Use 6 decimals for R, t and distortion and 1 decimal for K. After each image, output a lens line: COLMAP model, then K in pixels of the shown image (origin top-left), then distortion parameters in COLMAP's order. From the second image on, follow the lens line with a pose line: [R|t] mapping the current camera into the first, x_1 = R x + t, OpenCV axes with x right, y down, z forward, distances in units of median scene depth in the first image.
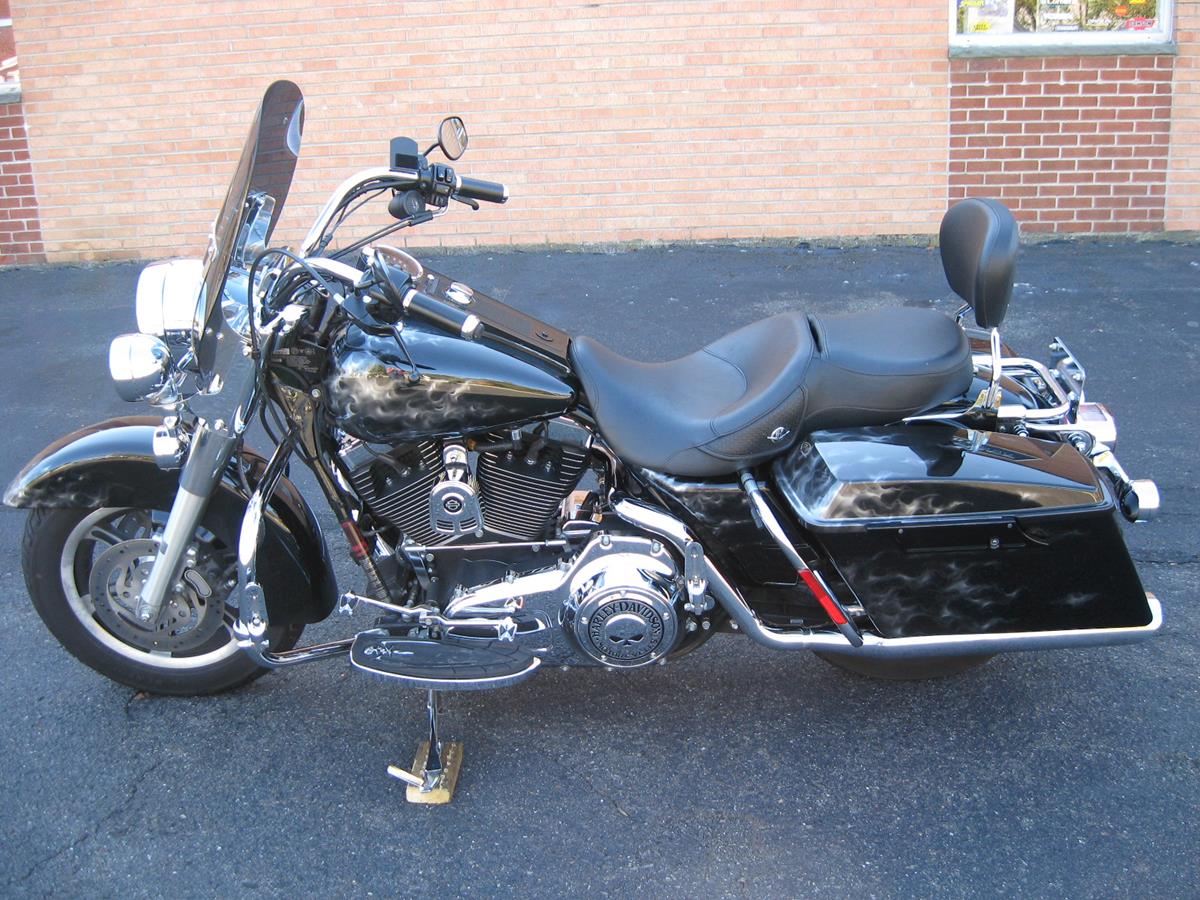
lens RADIAL K [[1226.1, 0, 599.0], [0, 1226.1, 448.1], [0, 0, 1]] dist [-0.114748, 0.000000]
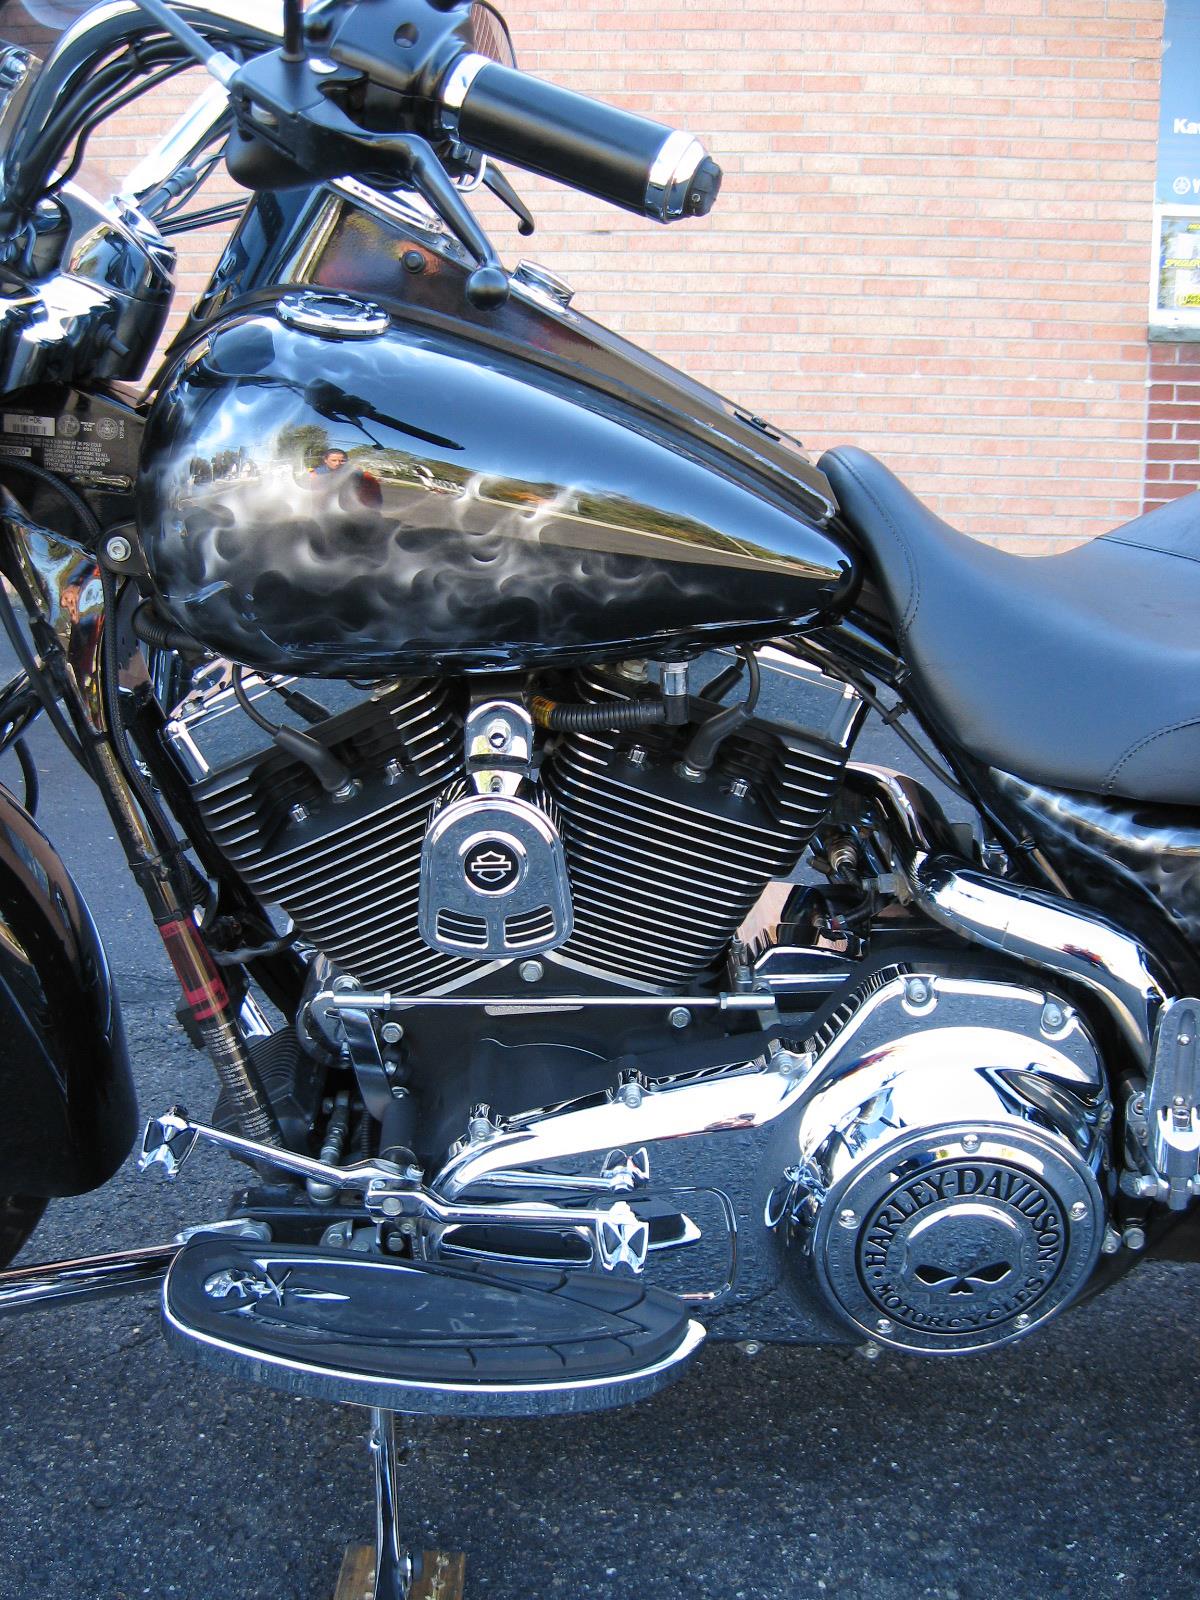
lens RADIAL K [[1634.8, 0, 568.4], [0, 1634.8, 790.1], [0, 0, 1]] dist [-0.114748, 0.000000]
pose [[0.998145, 0.048382, 0.036948, -0.109895], [-0.043886, 0.992504, -0.114060, 0.072729], [-0.042189, 0.112227, 0.992787, 0.510957]]
